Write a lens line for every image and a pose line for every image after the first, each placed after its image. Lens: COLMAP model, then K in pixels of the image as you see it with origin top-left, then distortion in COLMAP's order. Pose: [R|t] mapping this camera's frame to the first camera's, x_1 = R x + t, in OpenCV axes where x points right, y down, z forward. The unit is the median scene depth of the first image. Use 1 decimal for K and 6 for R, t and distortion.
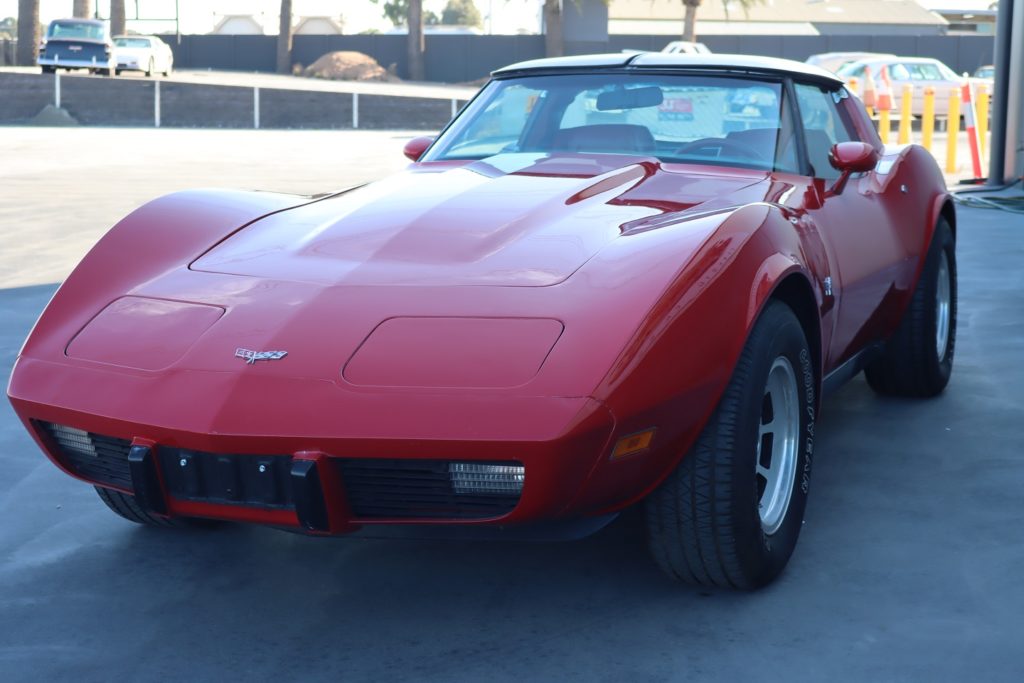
lens RADIAL K [[1773.1, 0, 513.4], [0, 1773.1, 347.9], [0, 0, 1]] dist [-0.026599, 0.000000]
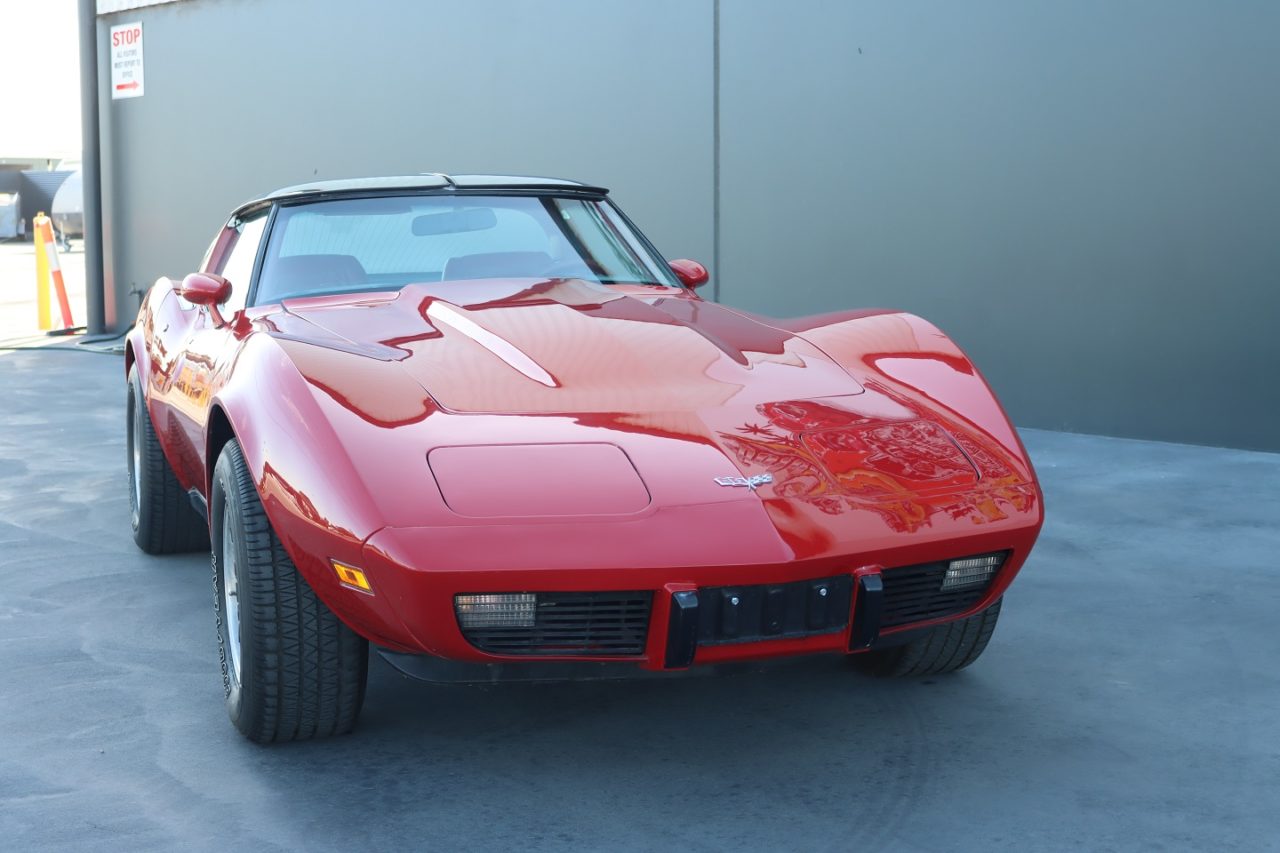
lens RADIAL K [[2064.8, 0, 643.0], [0, 2064.8, 432.5], [0, 0, 1]] dist [-0.012544, 0.000000]
pose [[0.757004, -0.085768, 0.647756, -0.119574], [0.117726, 0.993027, -0.006096, -0.002832], [-0.642717, 0.080873, 0.761823, 0.026594]]
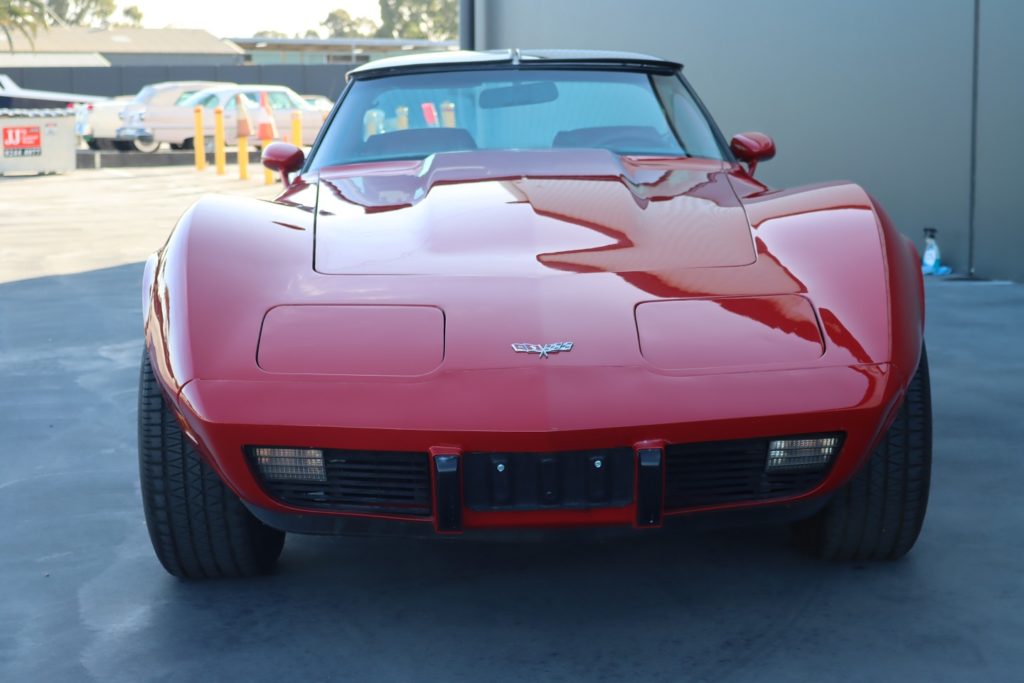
lens RADIAL K [[1922.3, 0, 509.2], [0, 1922.3, 331.7], [0, 0, 1]] dist [0.001857, 0.000000]
pose [[0.920485, -0.064750, 0.385377, -0.073585], [0.079908, 0.996527, -0.023428, 0.002384], [-0.382521, 0.052360, 0.922462, 0.009843]]
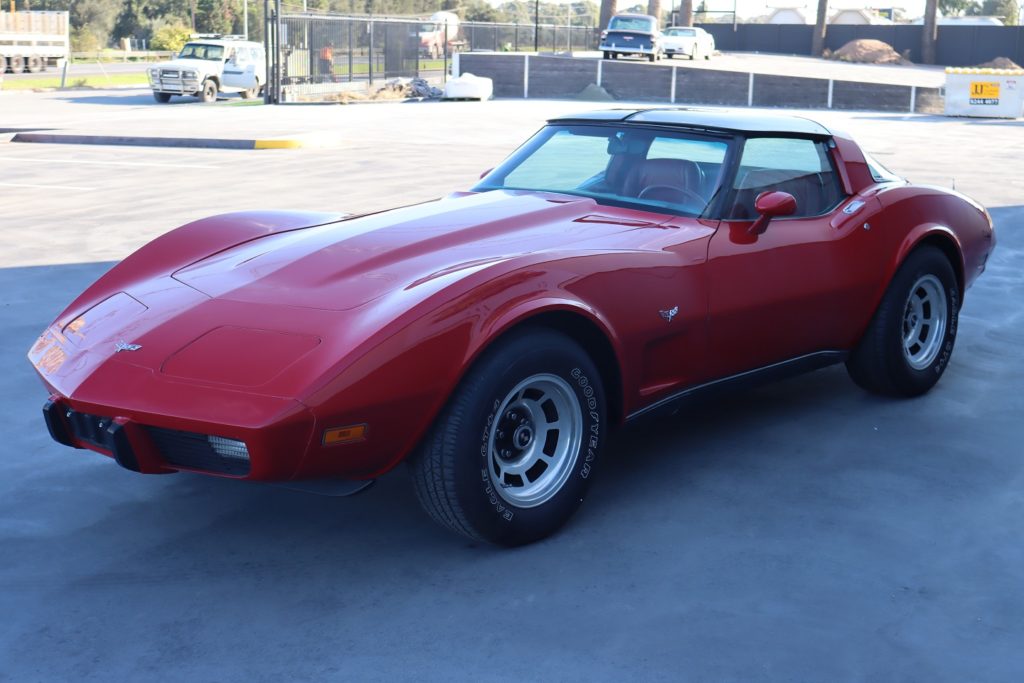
lens RADIAL K [[1424.3, 0, 510.8], [0, 1424.3, 341.2], [0, 0, 1]] dist [-0.071018, 0.000000]
pose [[0.923195, 0.085348, -0.374736, 0.079260], [-0.064825, 0.995641, 0.067060, -0.013371], [0.378826, -0.037617, 0.924703, 0.003873]]
